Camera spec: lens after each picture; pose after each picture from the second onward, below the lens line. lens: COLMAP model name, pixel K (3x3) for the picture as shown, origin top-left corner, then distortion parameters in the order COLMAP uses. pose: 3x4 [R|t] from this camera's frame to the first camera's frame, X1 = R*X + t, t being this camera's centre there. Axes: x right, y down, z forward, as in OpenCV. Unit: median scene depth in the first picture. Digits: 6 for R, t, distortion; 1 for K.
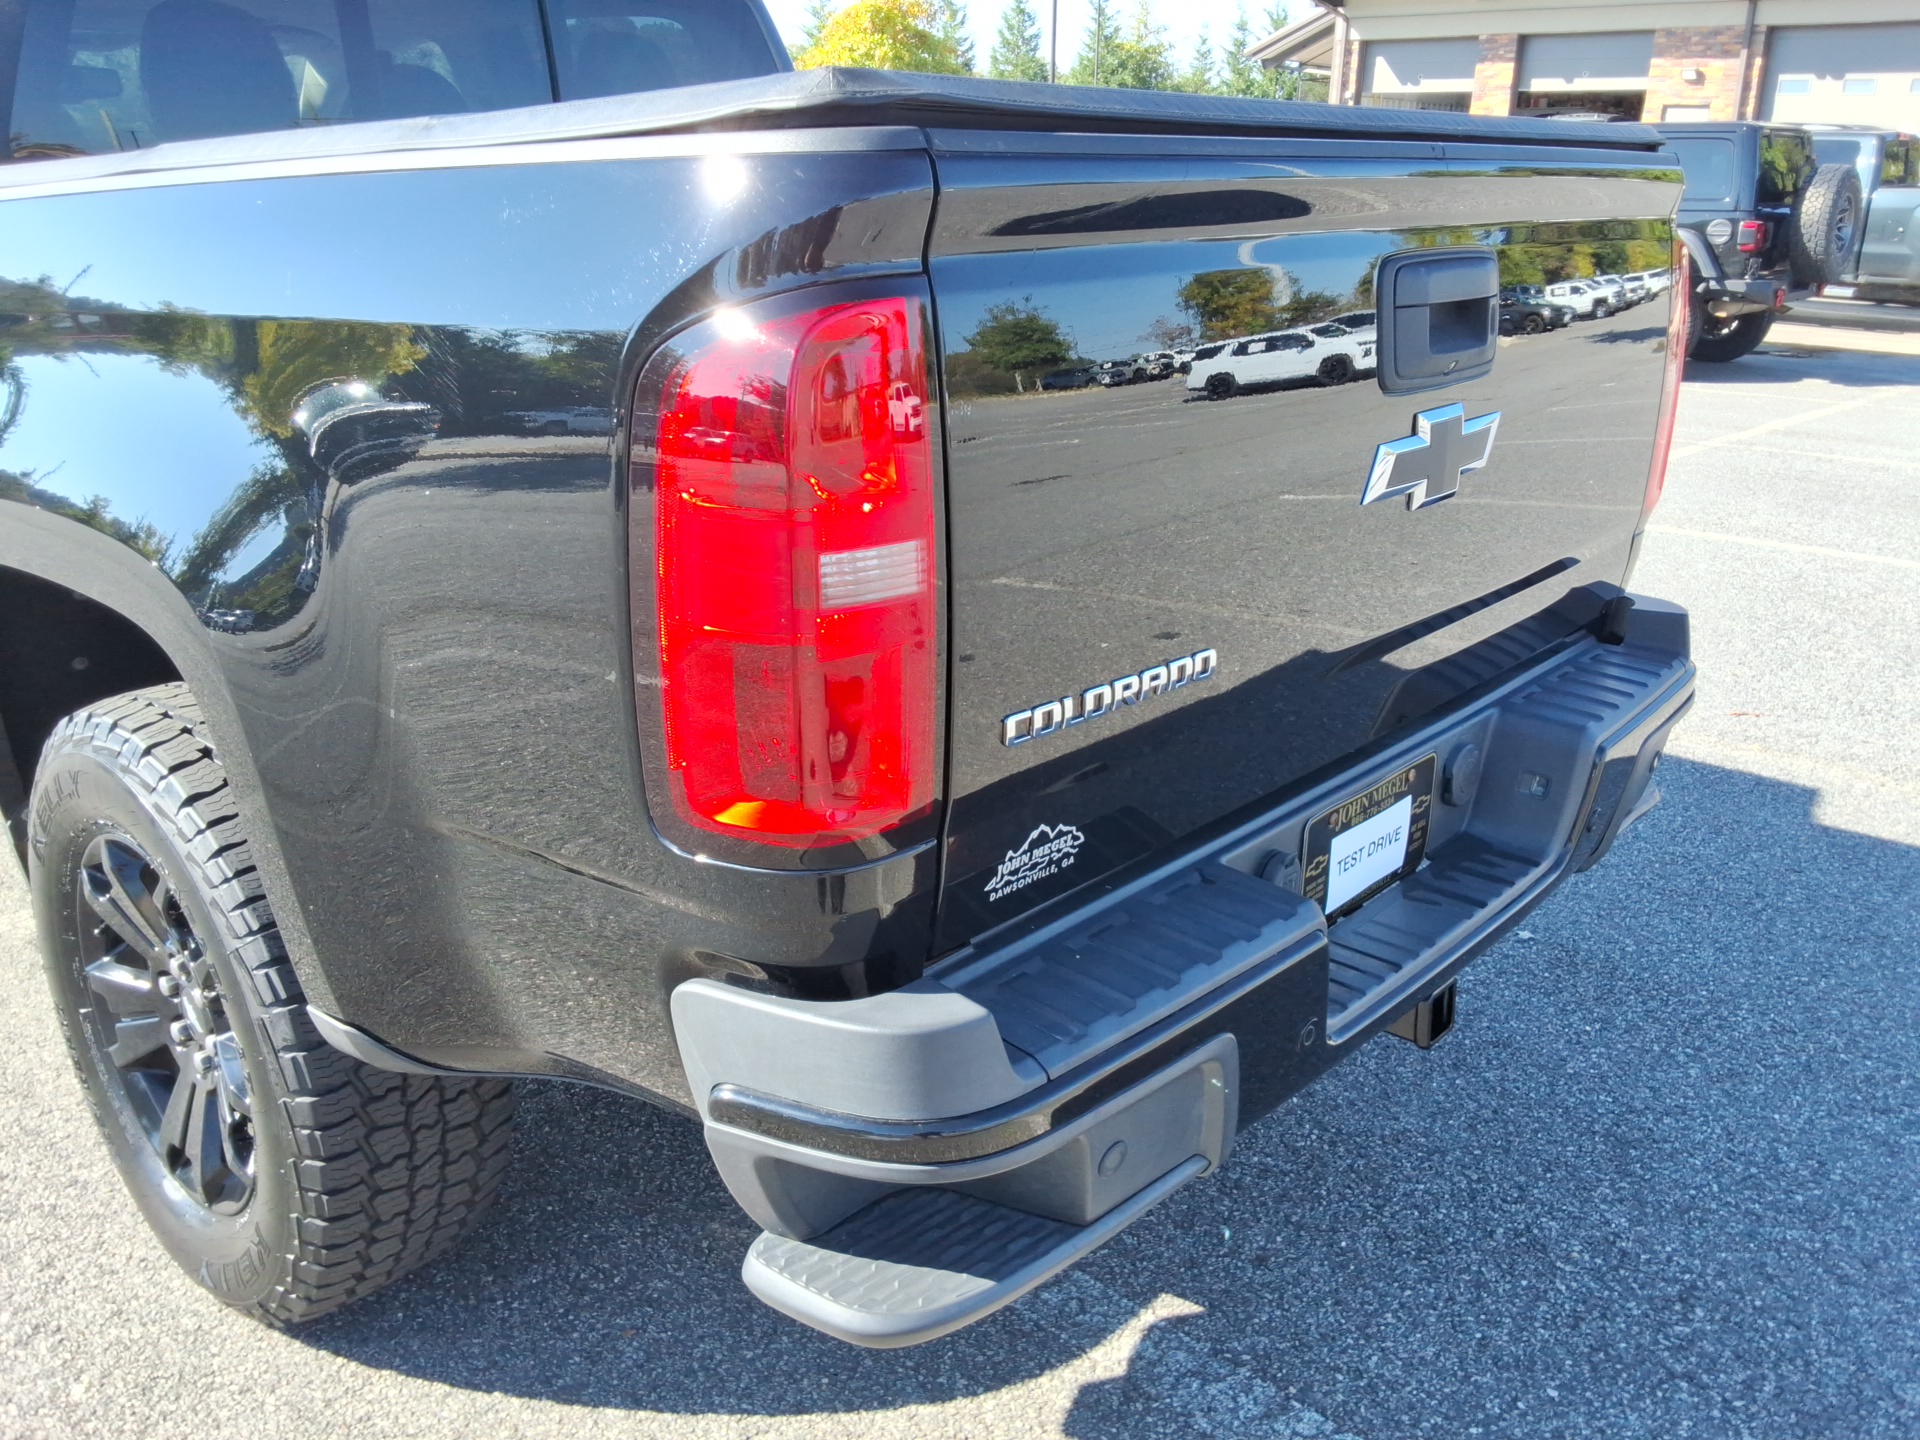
lens RADIAL K [[1552.9, 0, 971.4], [0, 1552.9, 705.1], [0, 0, 1]] dist [0.079133, -0.122829]
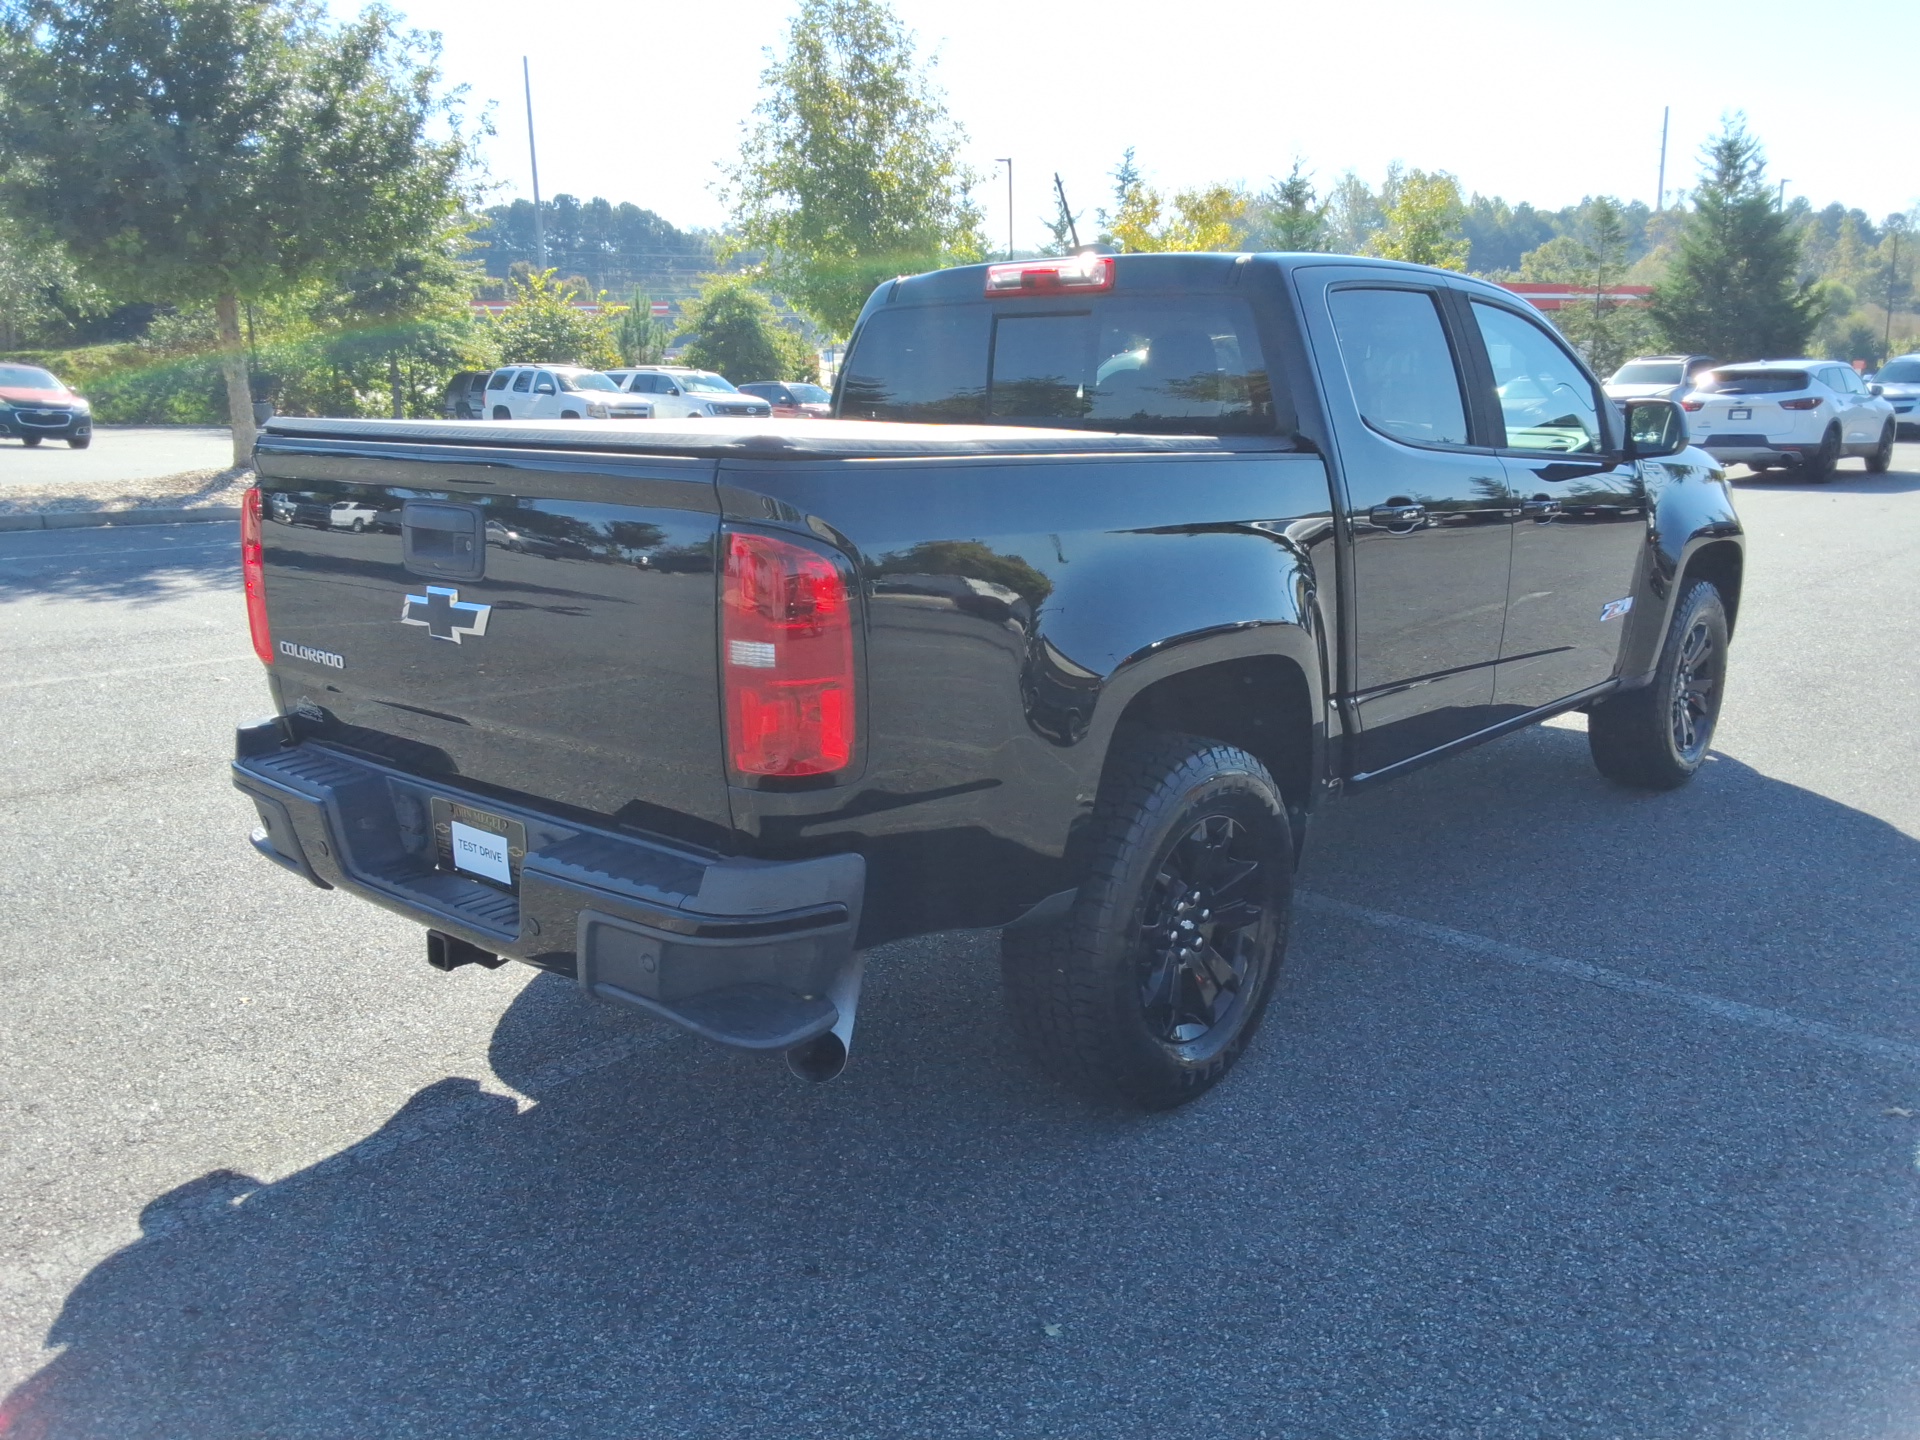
lens RADIAL K [[1552.9, 0, 986.4], [0, 1552.9, 699.6], [0, 0, 1]] dist [0.079133, -0.122829]
pose [[0.017081, 0.201906, -0.979256, 1.702101], [-0.308443, 0.932696, 0.186926, -0.487416], [0.951089, 0.298852, 0.078208, 1.219966]]
